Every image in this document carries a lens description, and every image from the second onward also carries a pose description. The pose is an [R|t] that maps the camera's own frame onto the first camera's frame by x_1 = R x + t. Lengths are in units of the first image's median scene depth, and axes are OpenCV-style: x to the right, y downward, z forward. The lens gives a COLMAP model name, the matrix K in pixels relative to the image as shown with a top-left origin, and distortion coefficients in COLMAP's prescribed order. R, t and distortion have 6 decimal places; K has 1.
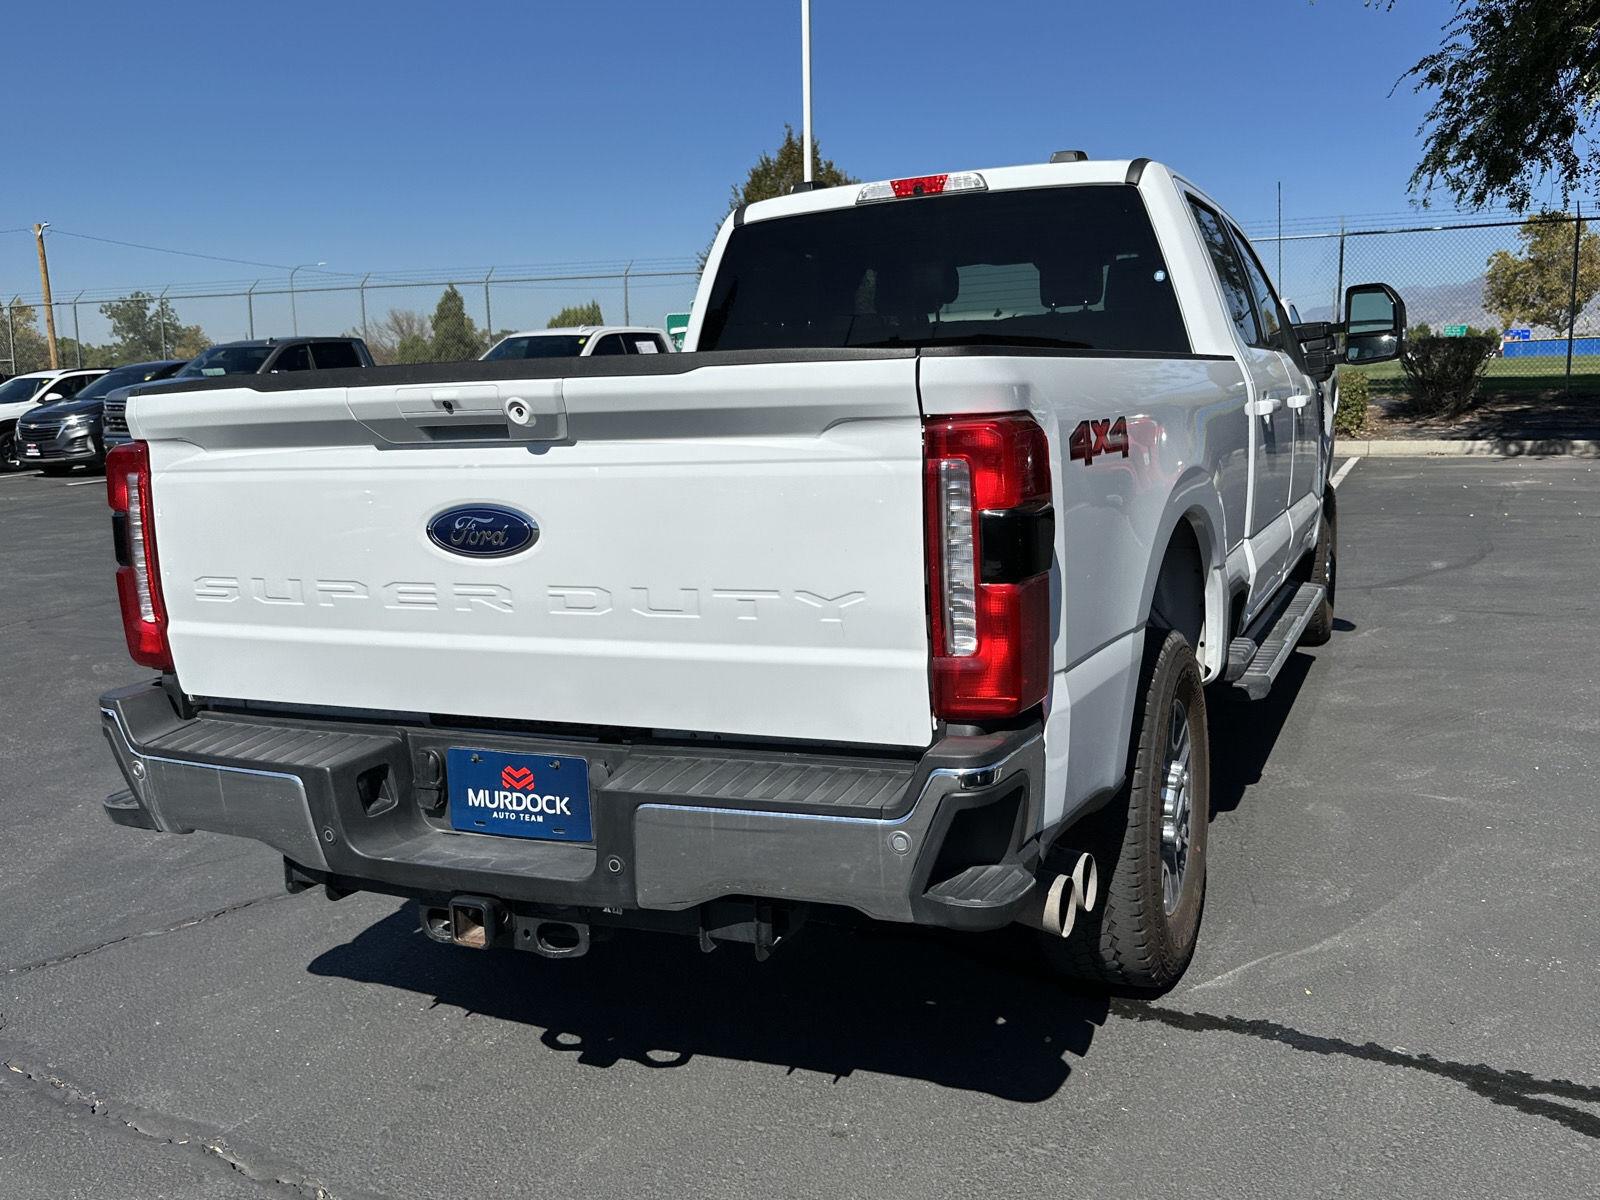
lens RADIAL K [[1366.0, 0, 805.1], [0, 1366.0, 602.2], [0, 0, 1]] dist [0.155723, -0.300479]
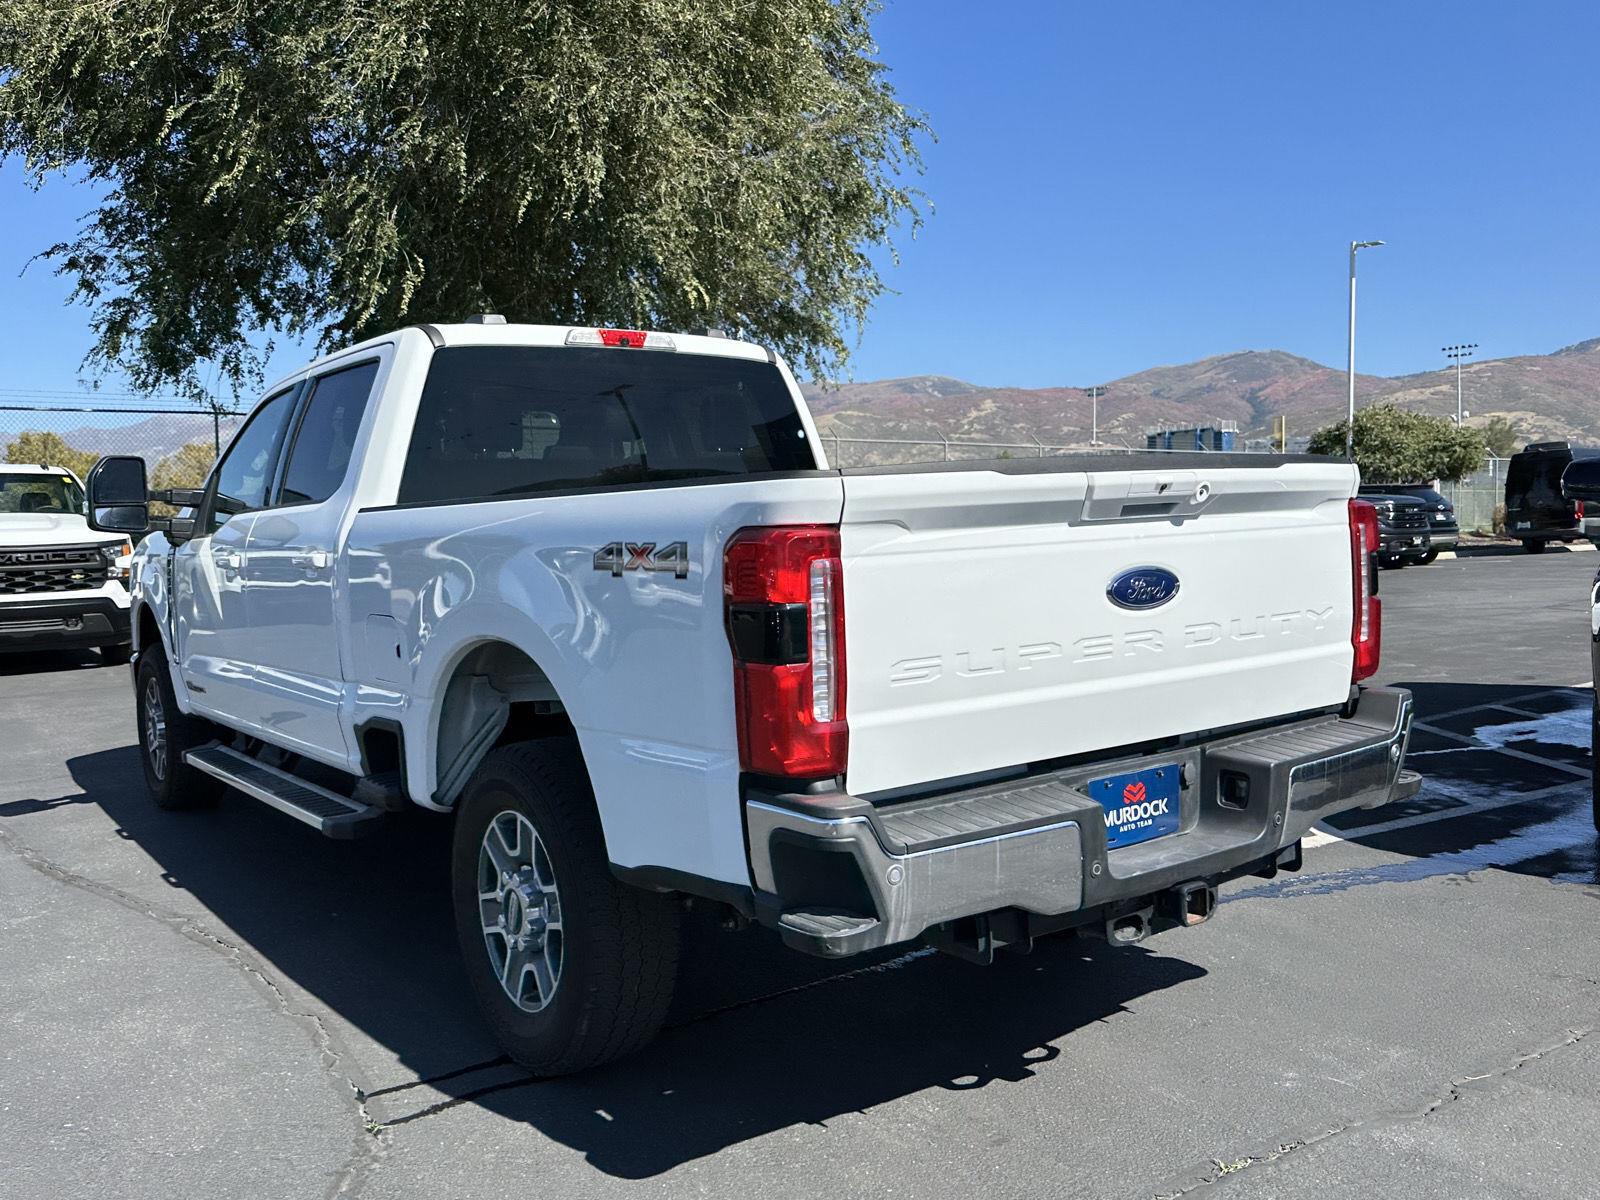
lens RADIAL K [[1360.8, 0, 802.9], [0, 1360.8, 575.6], [0, 0, 1]] dist [0.179102, -0.365924]
pose [[0.486613, -0.017012, 0.873452, -1.288266], [0.152078, 0.986195, -0.065517, -0.024465], [-0.860279, 0.164715, 0.482482, 0.575309]]
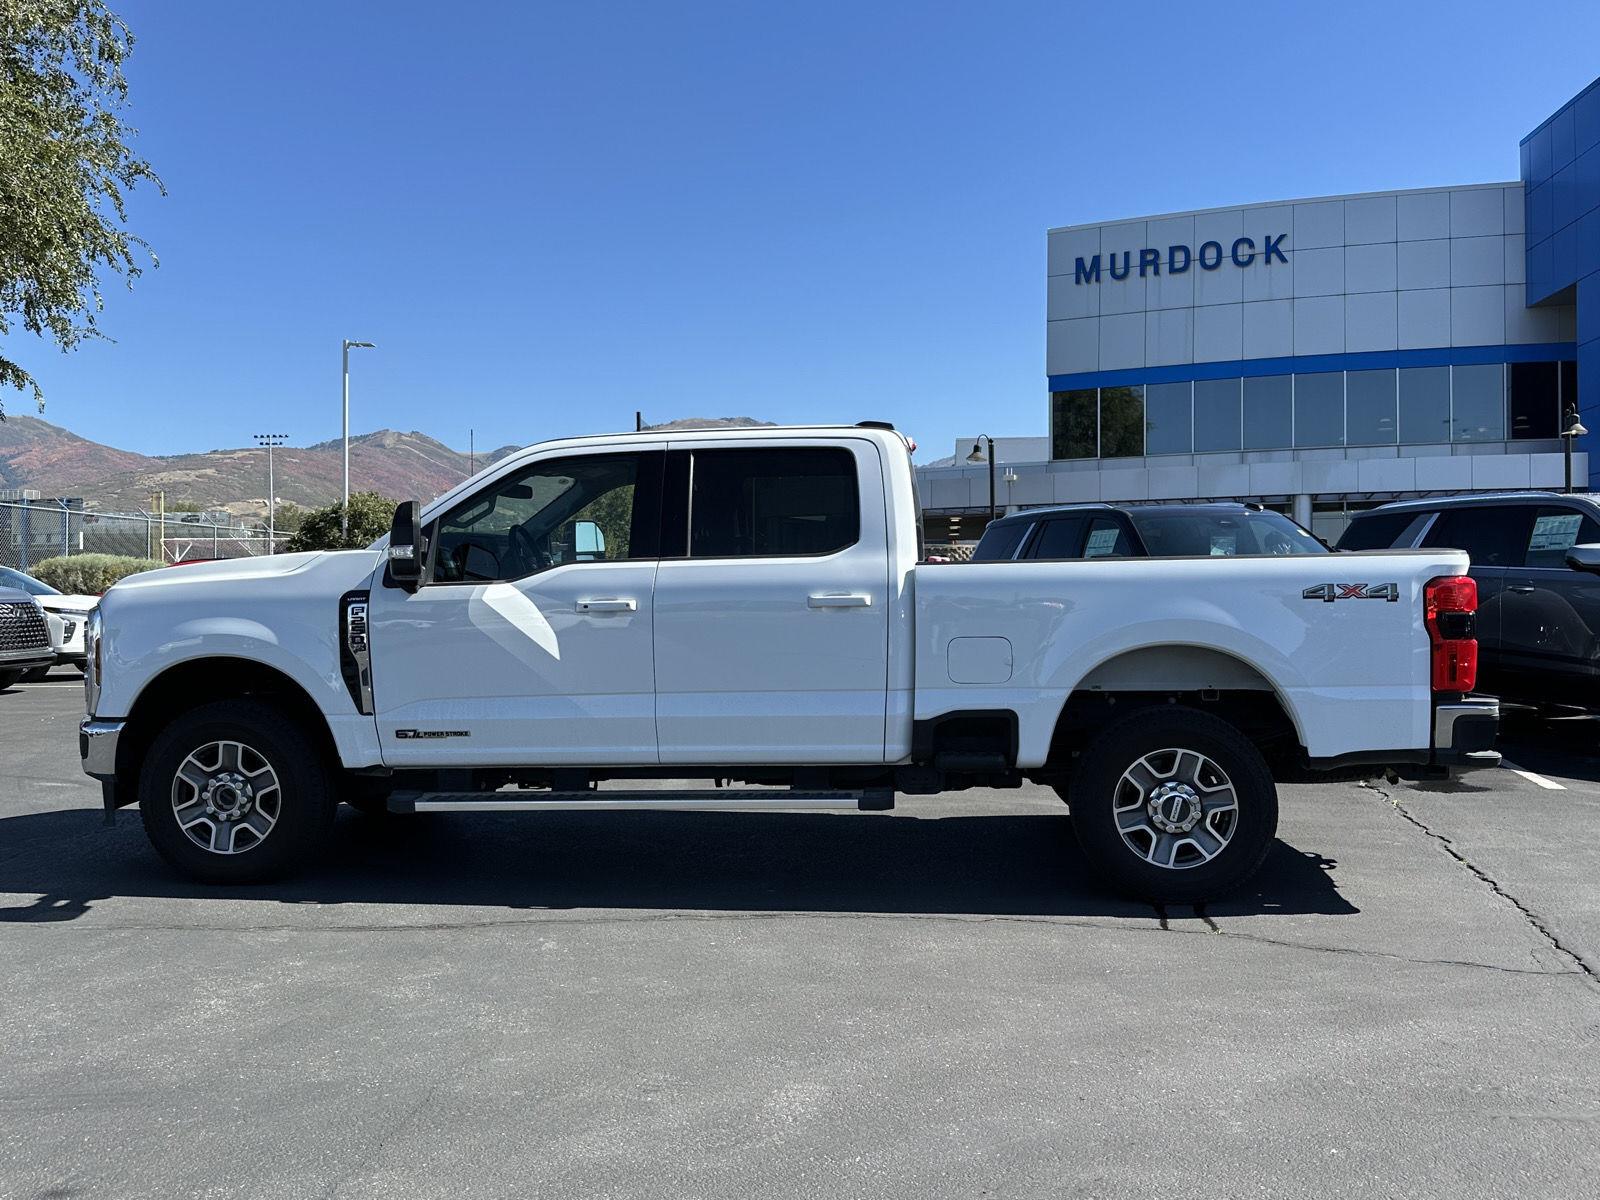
lens RADIAL K [[1360.8, 0, 802.9], [0, 1360.8, 575.6], [0, 0, 1]] dist [0.179102, -0.365924]
pose [[-0.327725, 0.035934, 0.944090, -2.099265], [0.171559, 0.984927, 0.022066, -0.329309], [-0.929066, 0.169198, -0.328950, 2.581696]]
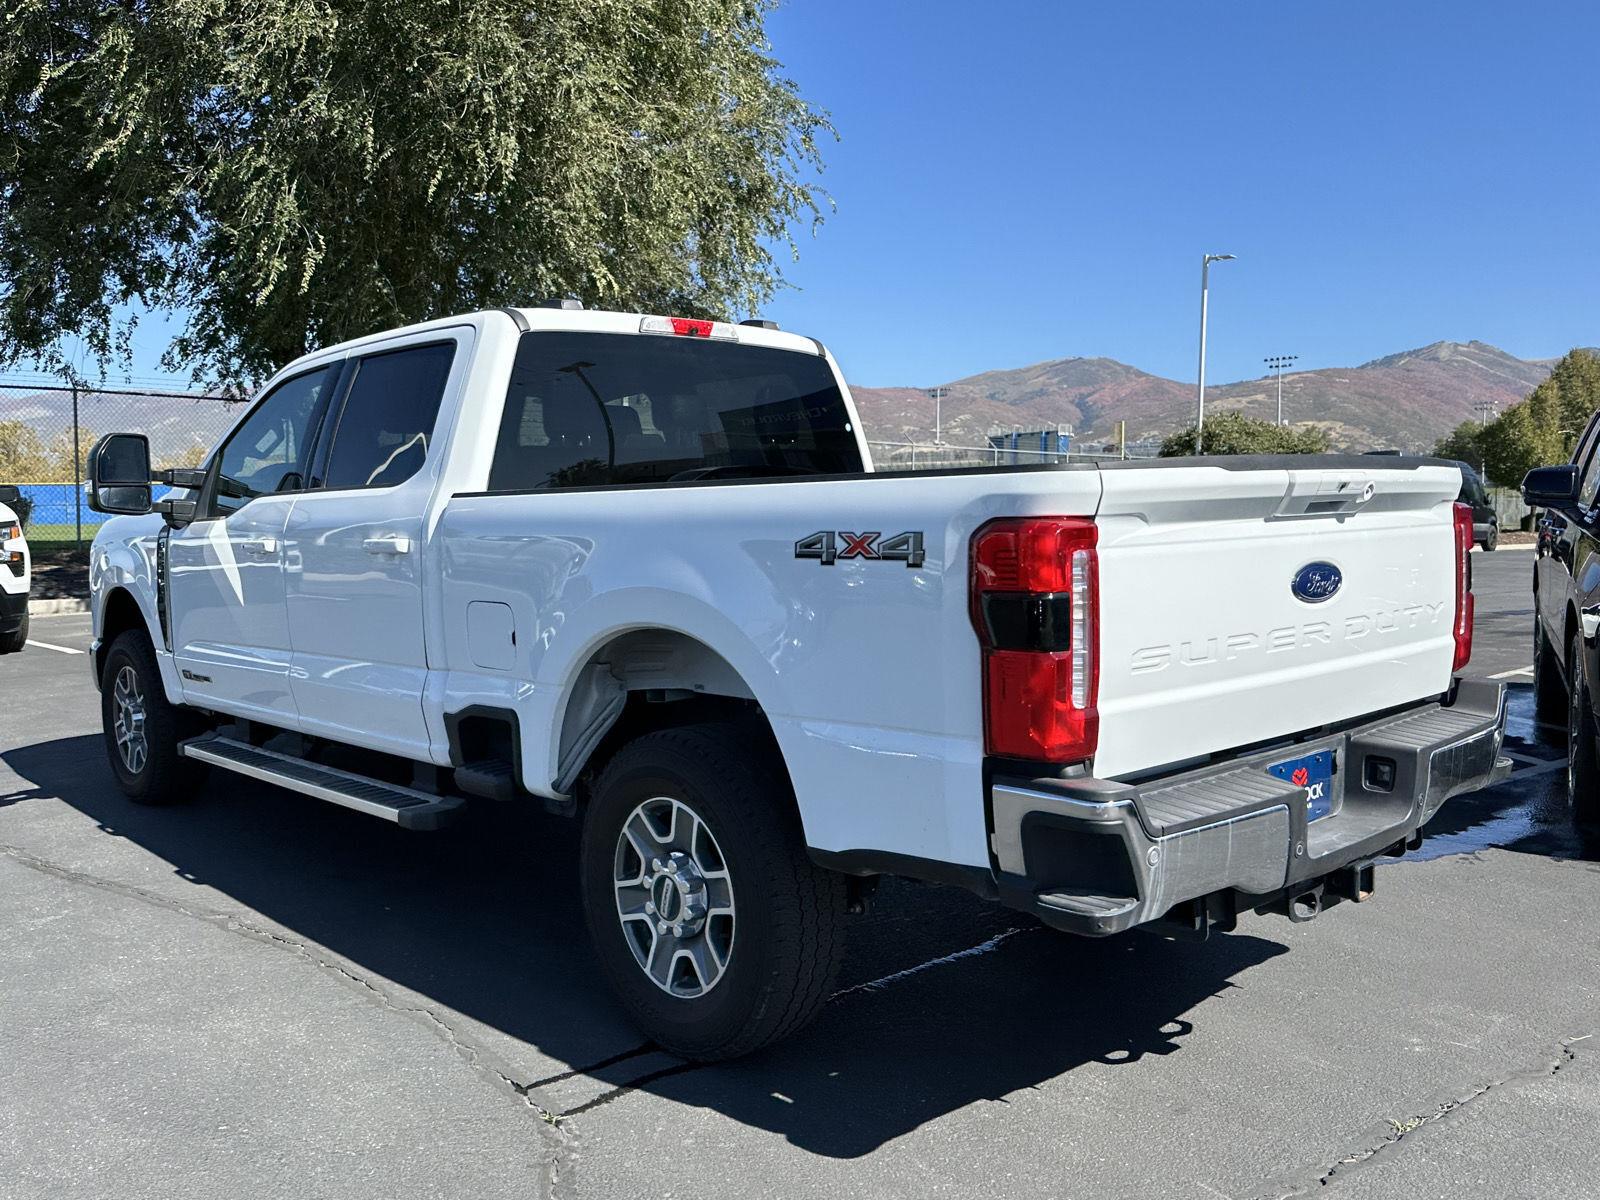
lens RADIAL K [[1360.8, 0, 802.9], [0, 1360.8, 575.6], [0, 0, 1]] dist [0.179102, -0.365924]
pose [[0.382389, -0.015865, 0.923865, -1.429685], [0.147355, 0.988103, -0.044023, -0.062461], [-0.912176, 0.152970, 0.380177, 0.821614]]
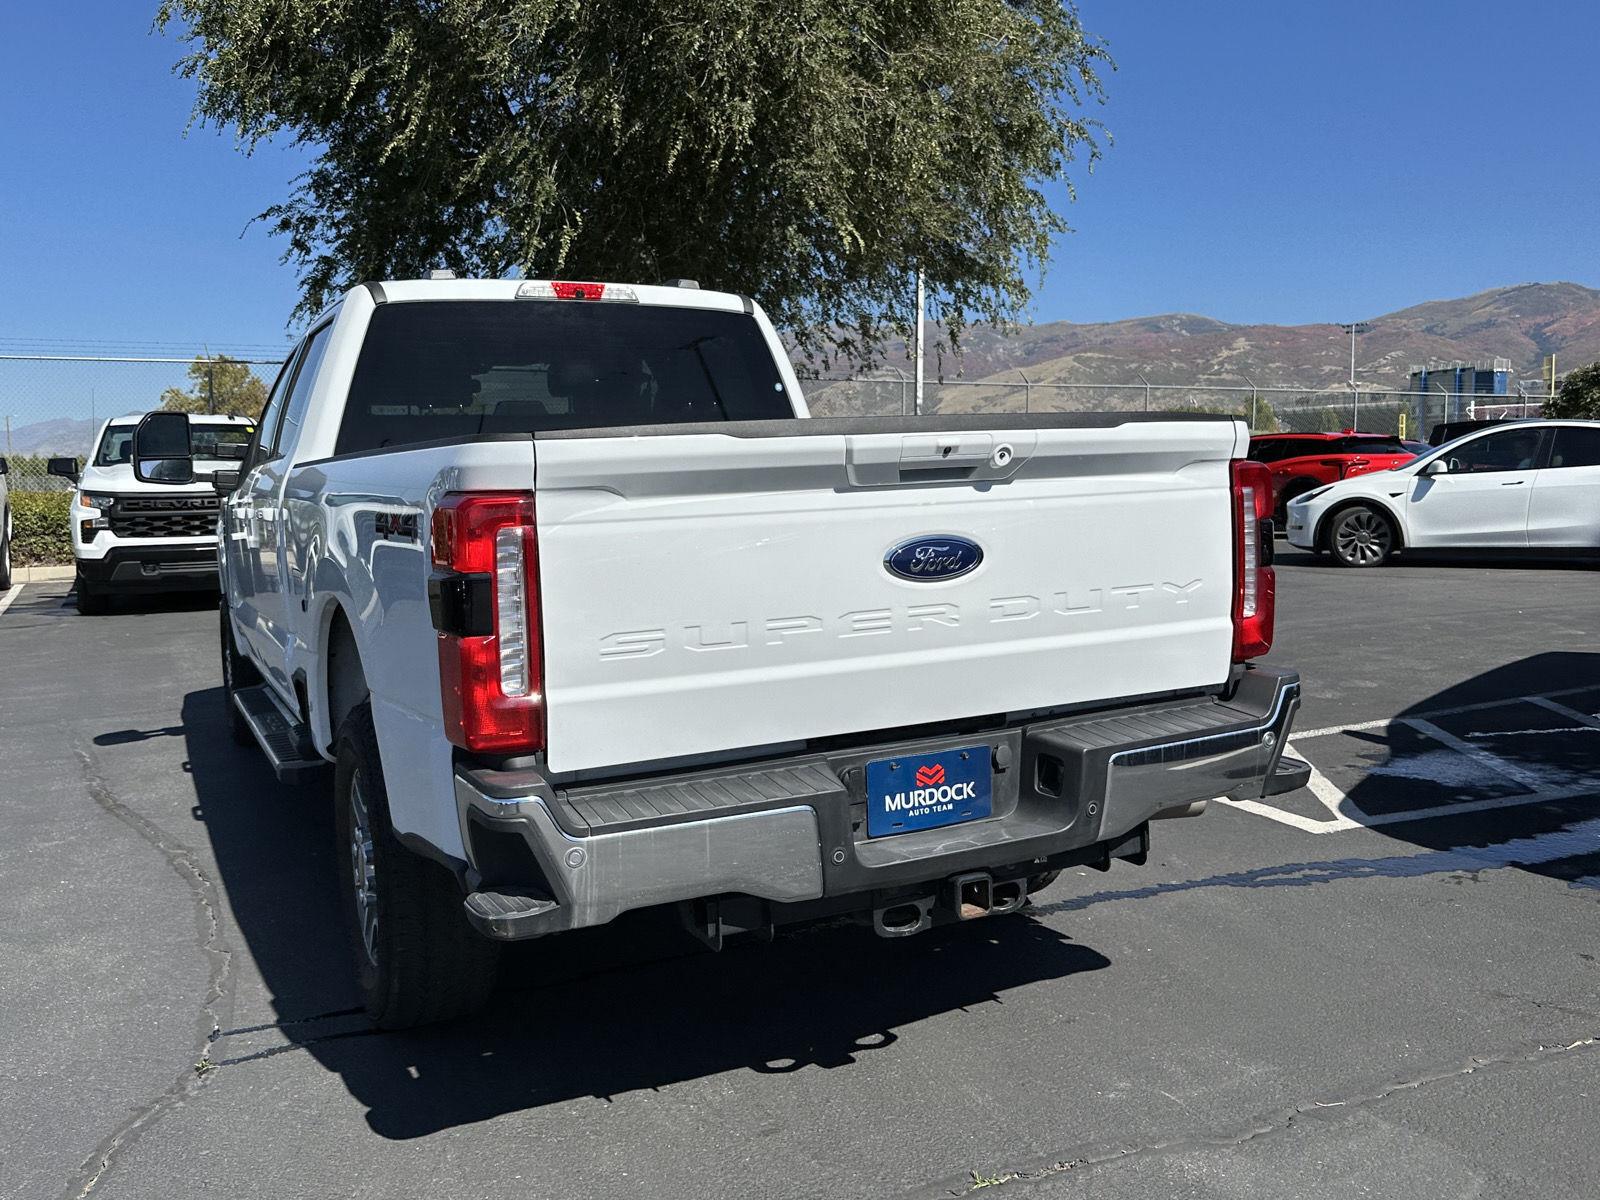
lens RADIAL K [[1360.8, 0, 802.9], [0, 1360.8, 575.6], [0, 0, 1]] dist [0.179102, -0.365924]
pose [[0.627248, -0.042179, 0.777677, -1.052064], [0.129432, 0.990292, -0.050685, 0.006192], [-0.767989, 0.132448, 0.626618, 0.313621]]
